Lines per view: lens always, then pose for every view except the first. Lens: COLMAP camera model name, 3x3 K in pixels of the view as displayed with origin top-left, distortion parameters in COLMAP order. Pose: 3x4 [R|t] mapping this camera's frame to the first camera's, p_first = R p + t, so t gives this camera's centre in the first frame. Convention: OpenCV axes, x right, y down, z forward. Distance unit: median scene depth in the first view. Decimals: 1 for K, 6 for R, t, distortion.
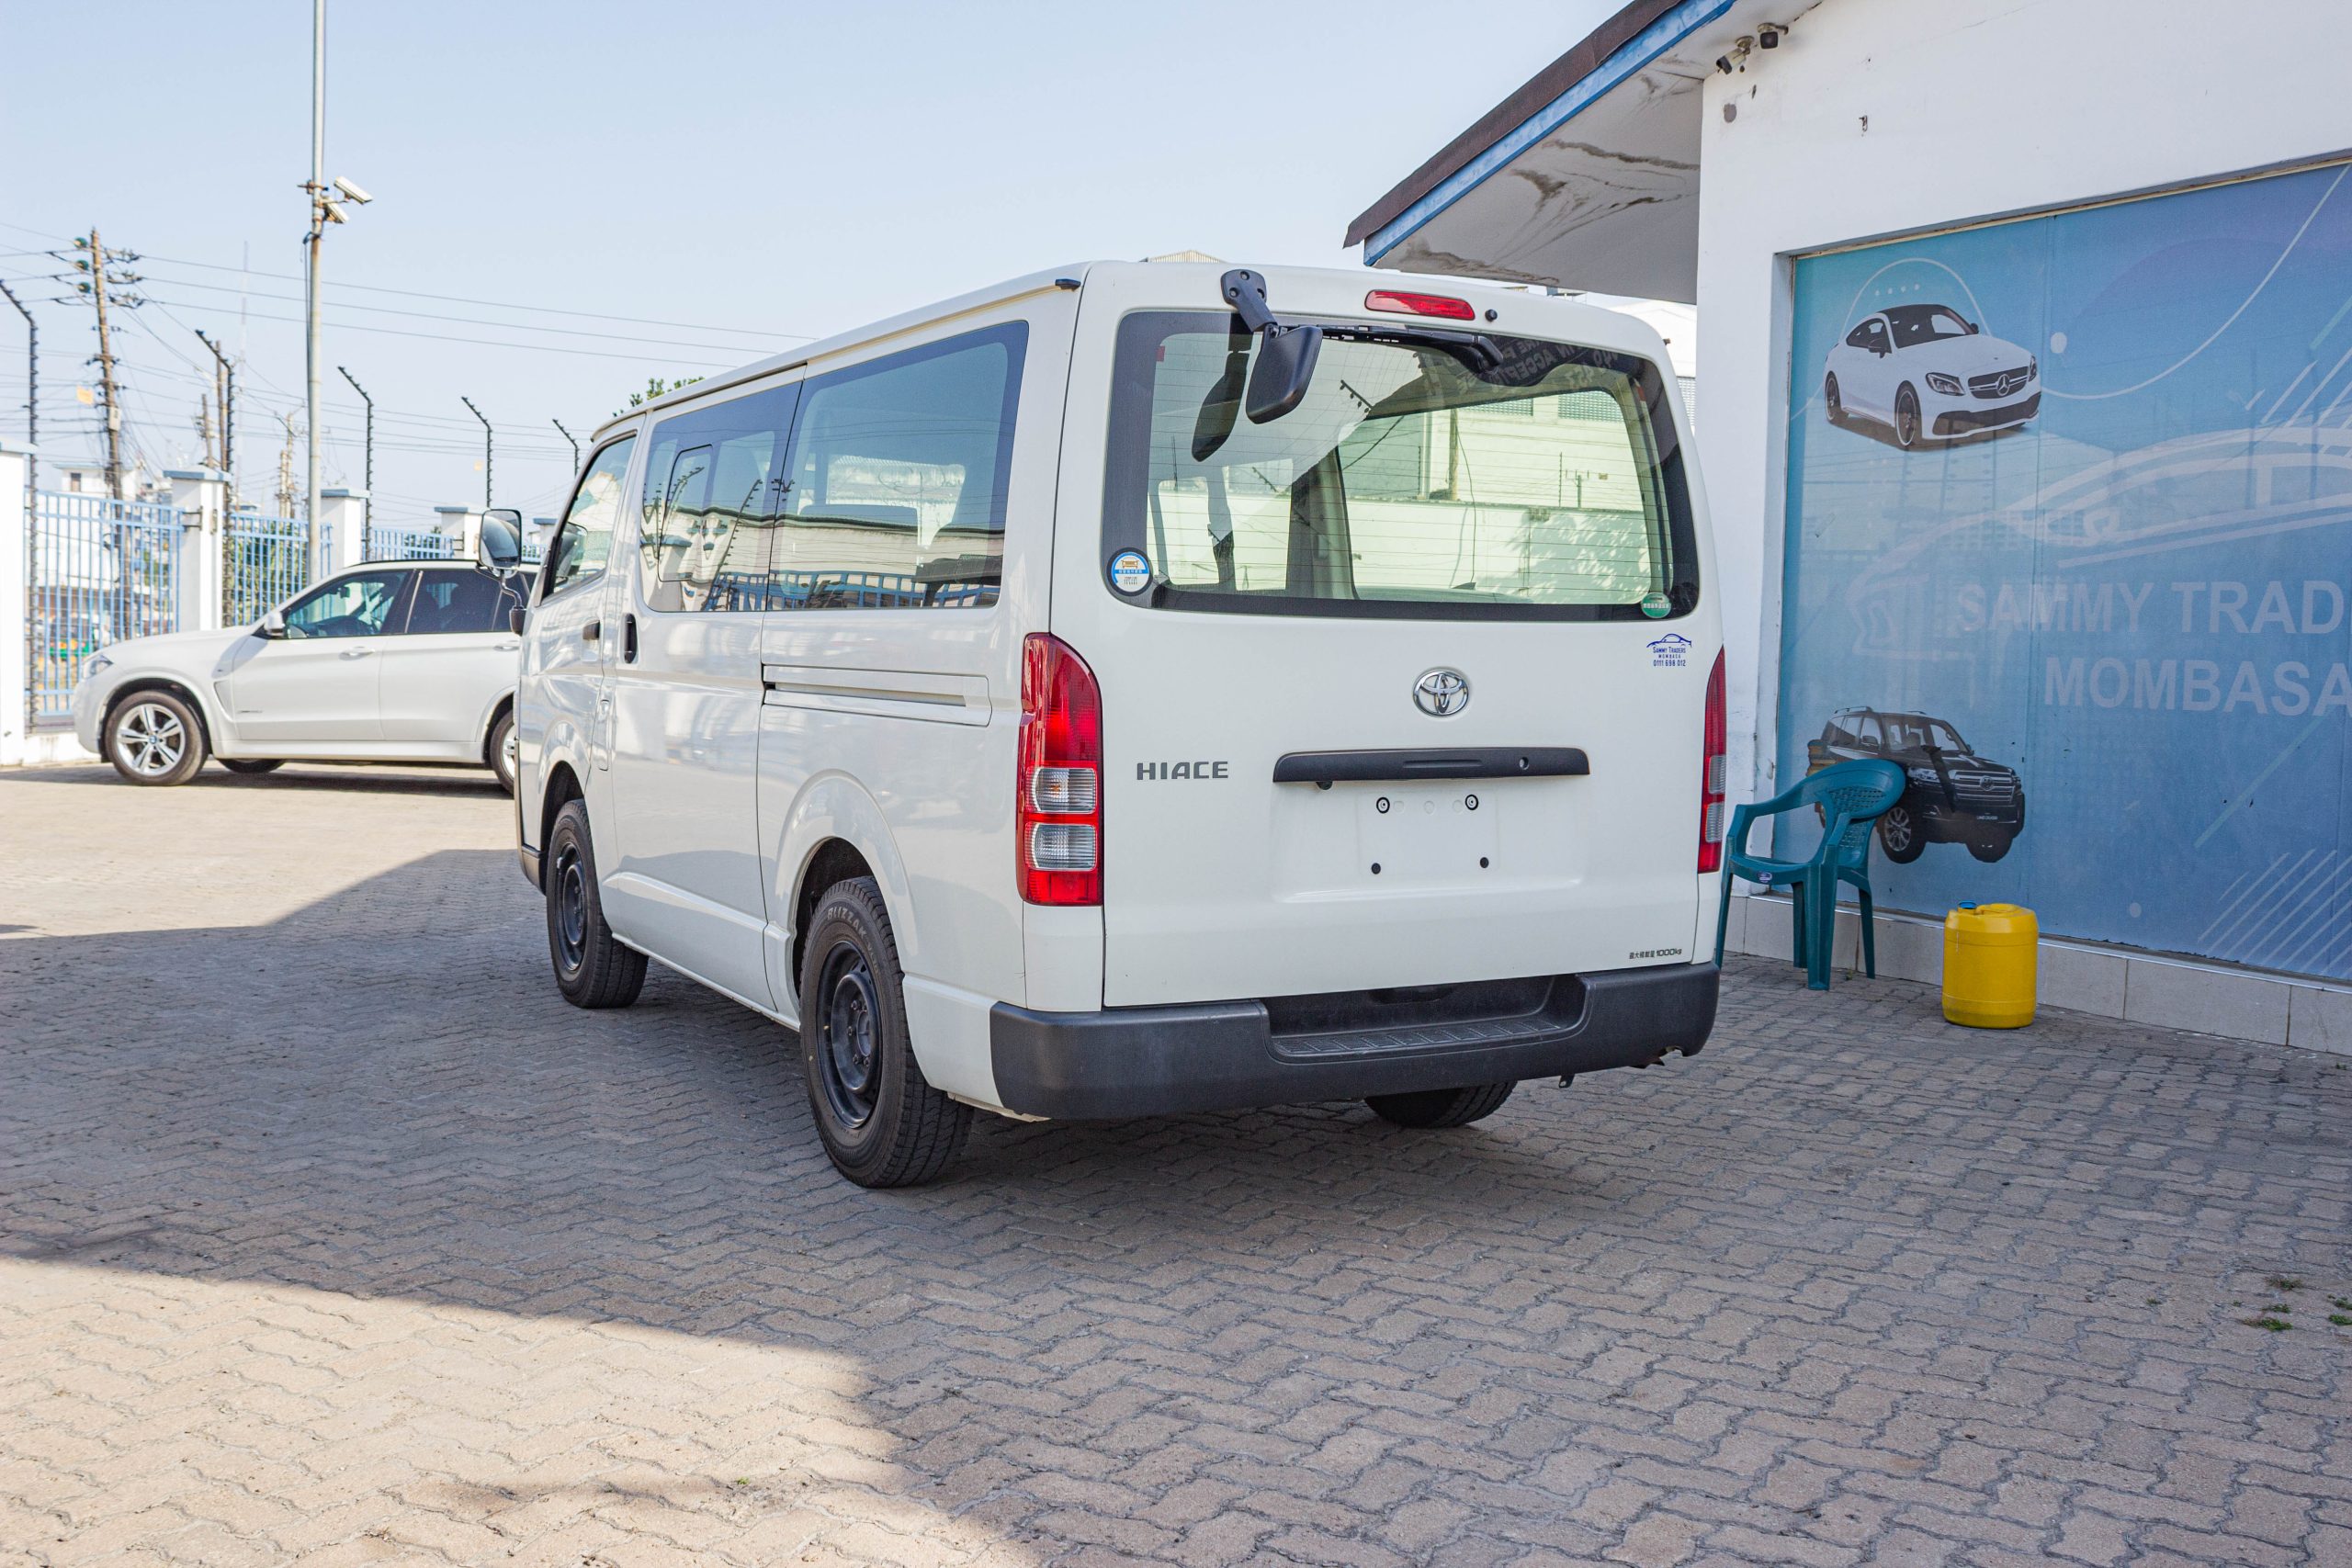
lens RADIAL K [[2264.7, 0, 1150.8], [0, 2264.7, 781.7], [0, 0, 1]] dist [-0.170162, 0.211470]
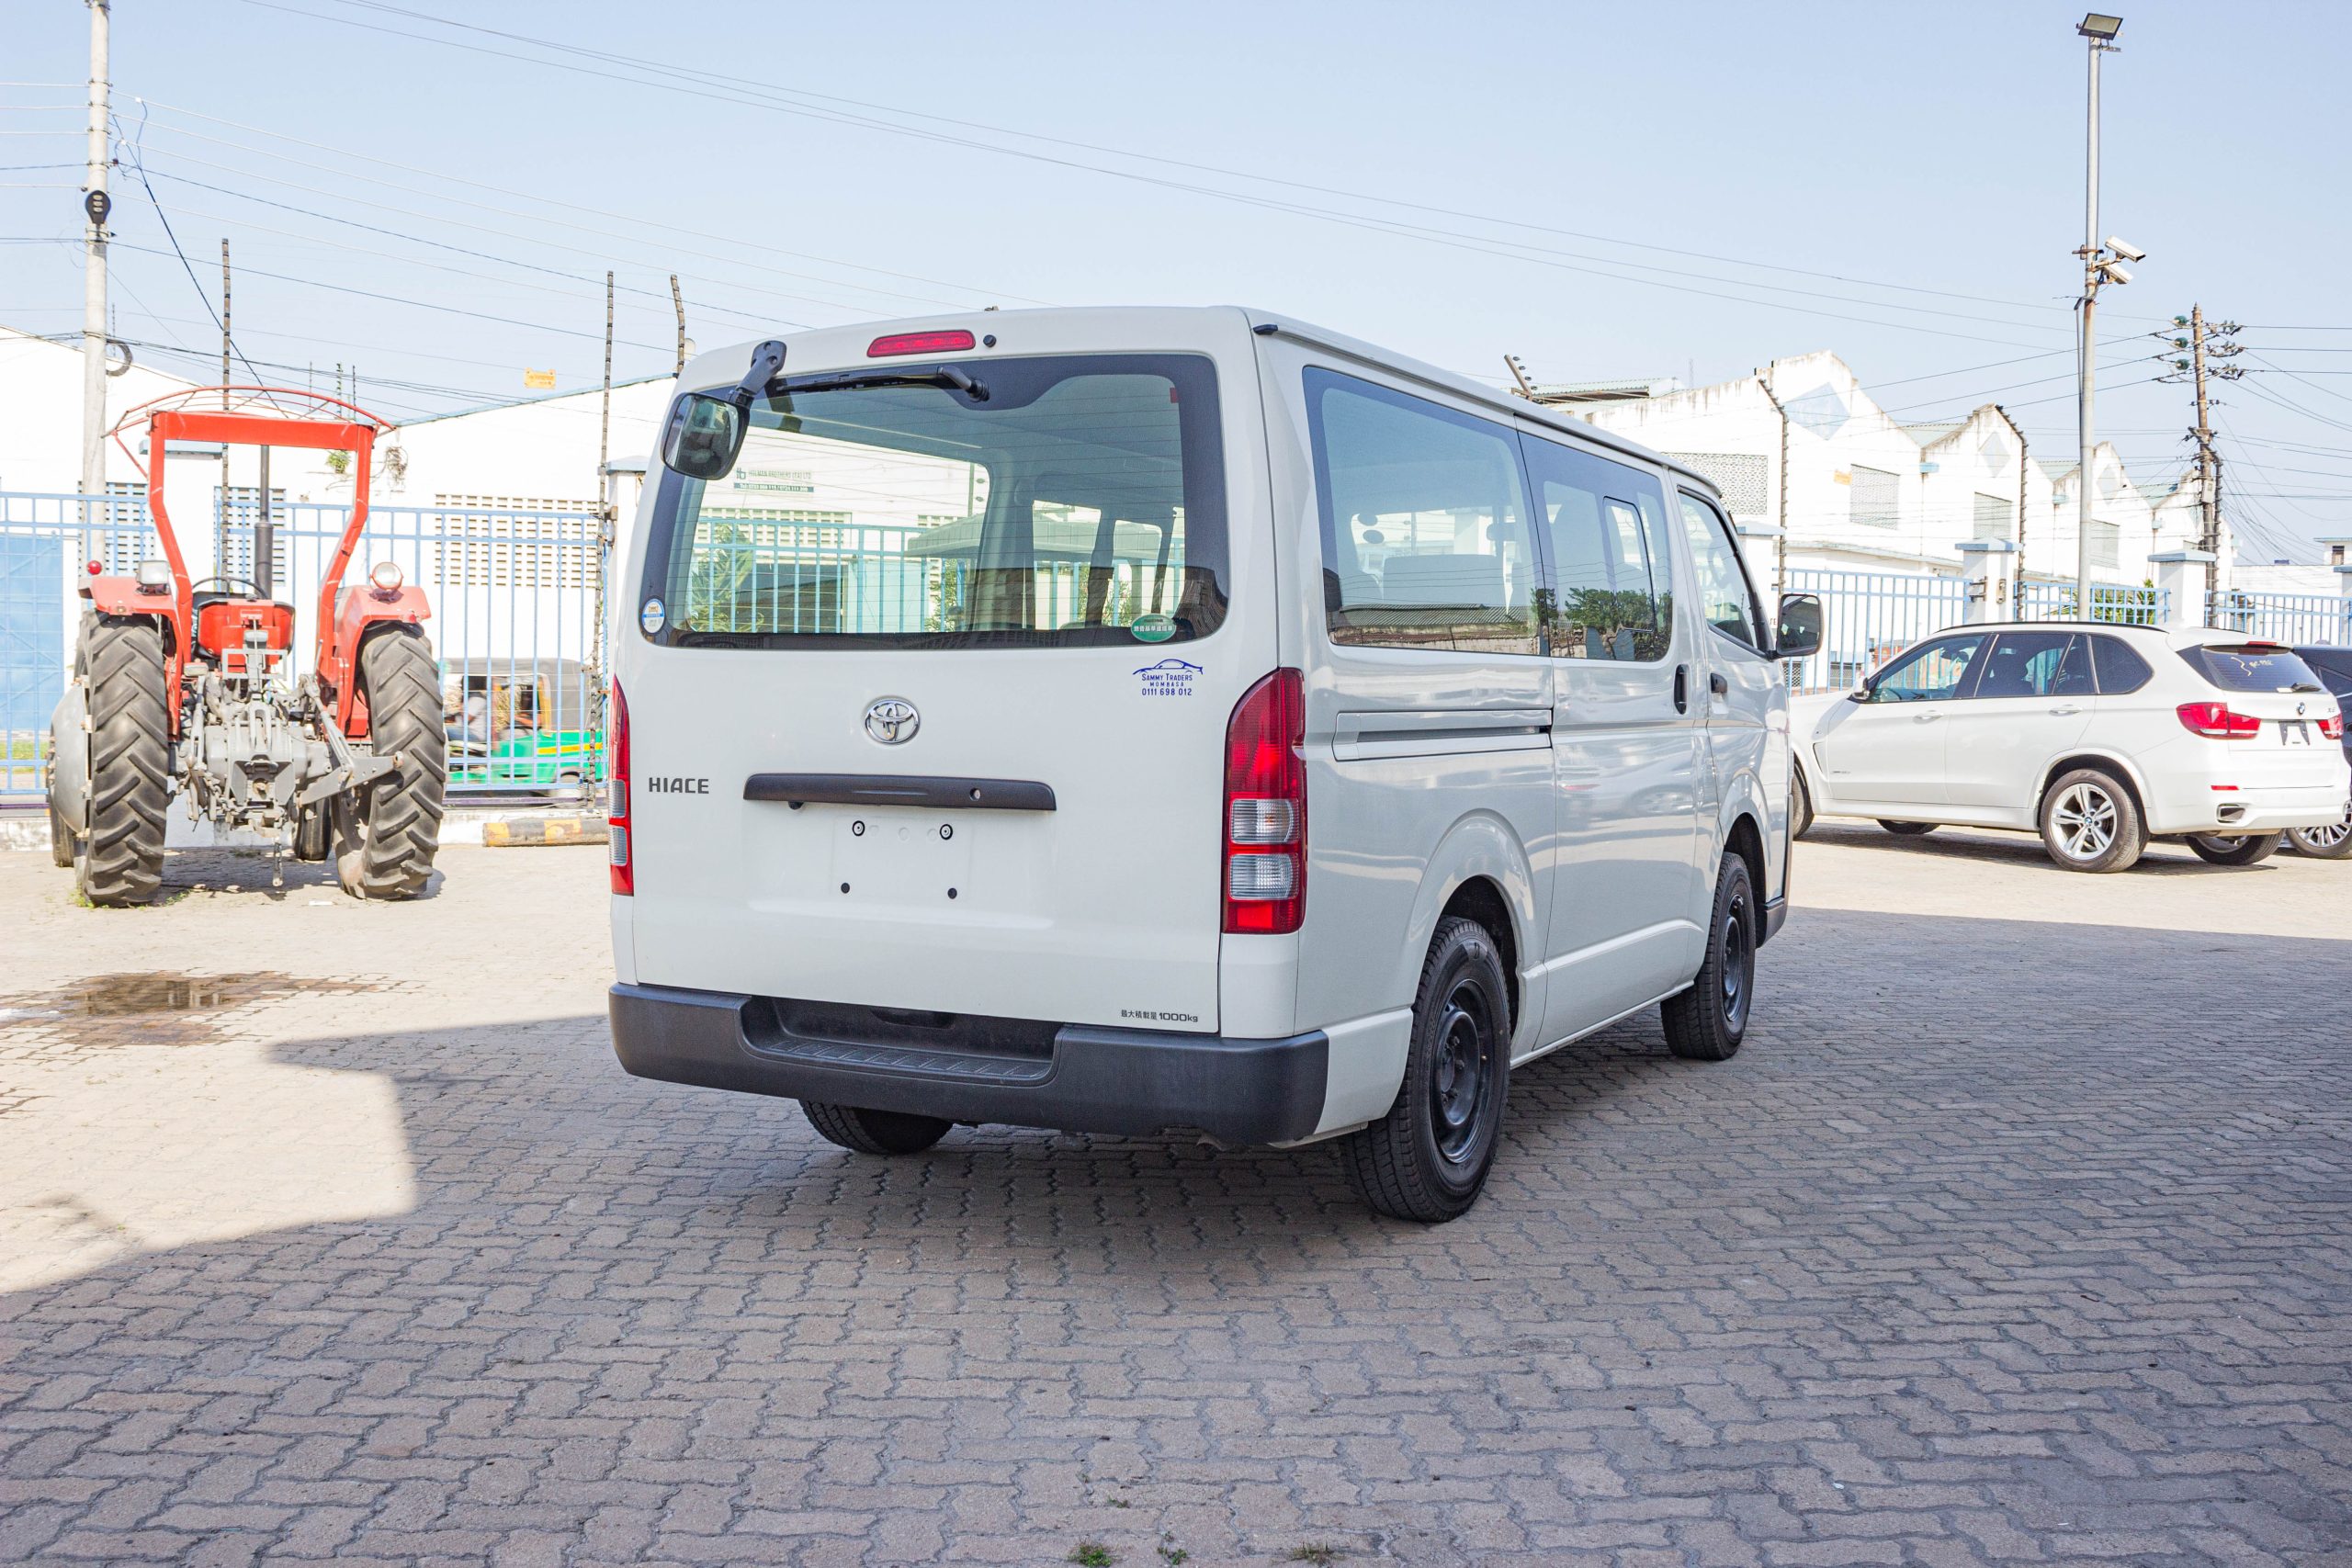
lens RADIAL K [[2264.7, 0, 1150.8], [0, 2264.7, 781.7], [0, 0, 1]] dist [-0.170162, 0.211470]
pose [[0.565709, 0.025134, -0.824222, 1.009915], [-0.053585, 0.998543, -0.006328, -0.011456], [0.822862, 0.047746, 0.566232, 0.504273]]
